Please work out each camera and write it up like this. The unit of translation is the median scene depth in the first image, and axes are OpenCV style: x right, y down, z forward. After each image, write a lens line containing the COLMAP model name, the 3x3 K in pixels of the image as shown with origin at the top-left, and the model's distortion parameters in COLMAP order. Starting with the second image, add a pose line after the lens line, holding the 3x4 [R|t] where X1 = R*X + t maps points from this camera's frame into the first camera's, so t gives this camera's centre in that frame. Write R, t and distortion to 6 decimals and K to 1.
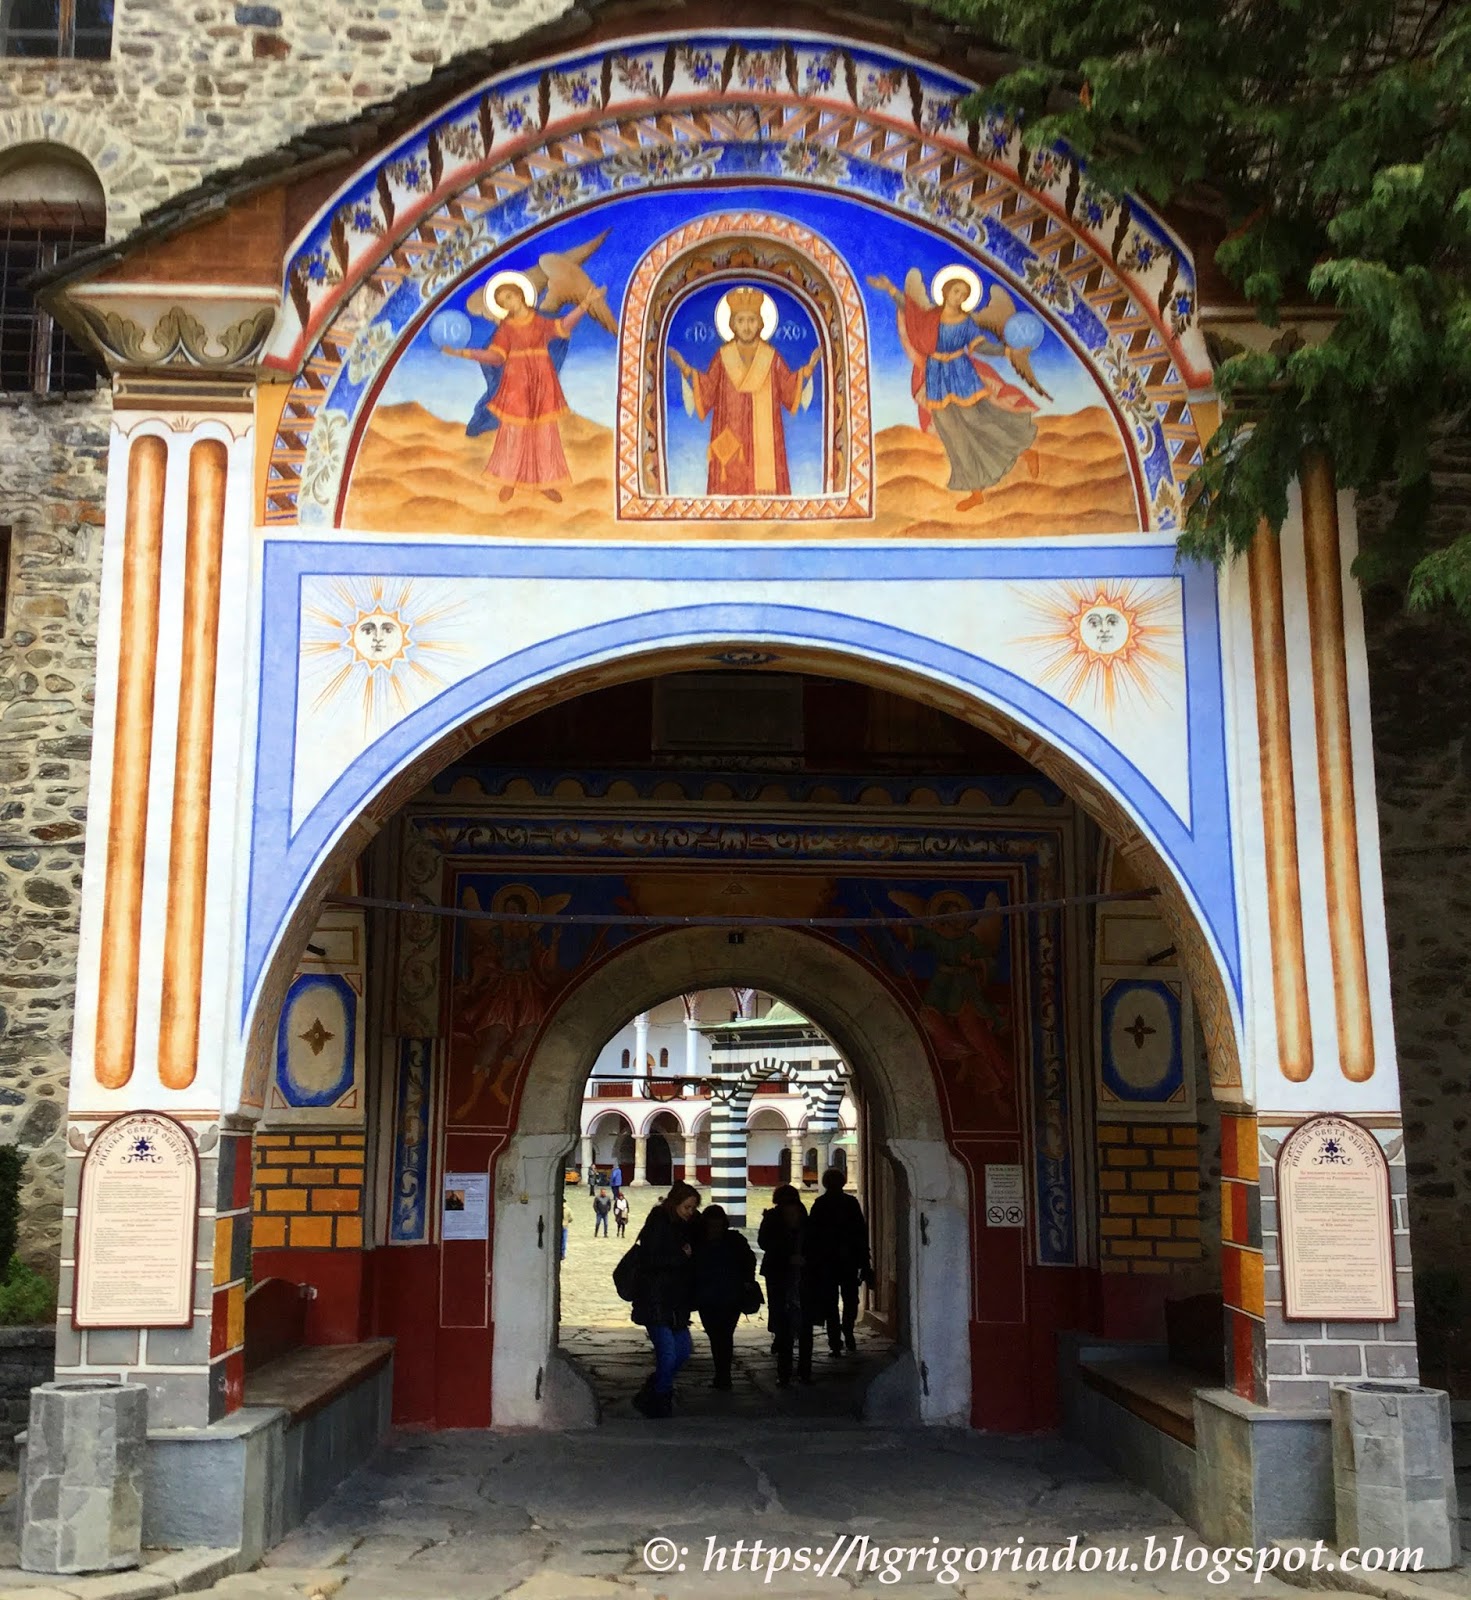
lens RADIAL K [[2114.0, 0, 735.5], [0, 2114.0, 800.0], [0, 0, 1]] dist [0.094350, 0.097289]
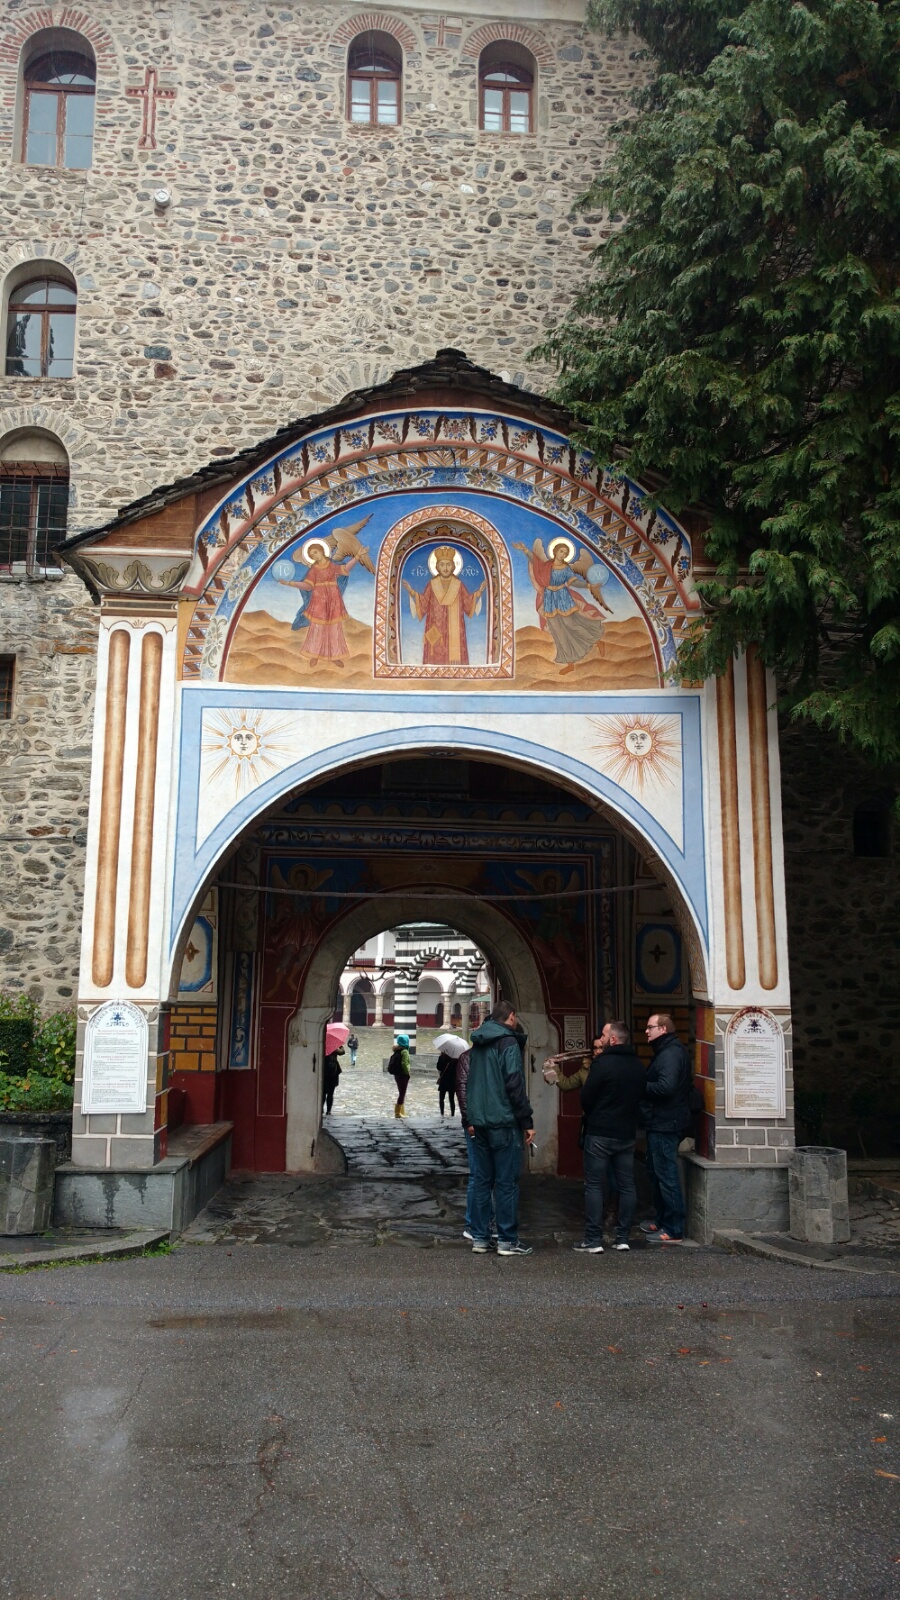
lens RADIAL K [[1393.6, 0, 450.0], [0, 1393.6, 800.0], [0, 0, 1]] dist [0.052020, -0.002255]
pose [[0.999410, 0.016782, 0.029968, -0.023425], [-0.017381, 0.999652, 0.019833, -0.049199], [-0.029624, -0.020342, 0.999354, -0.192017]]
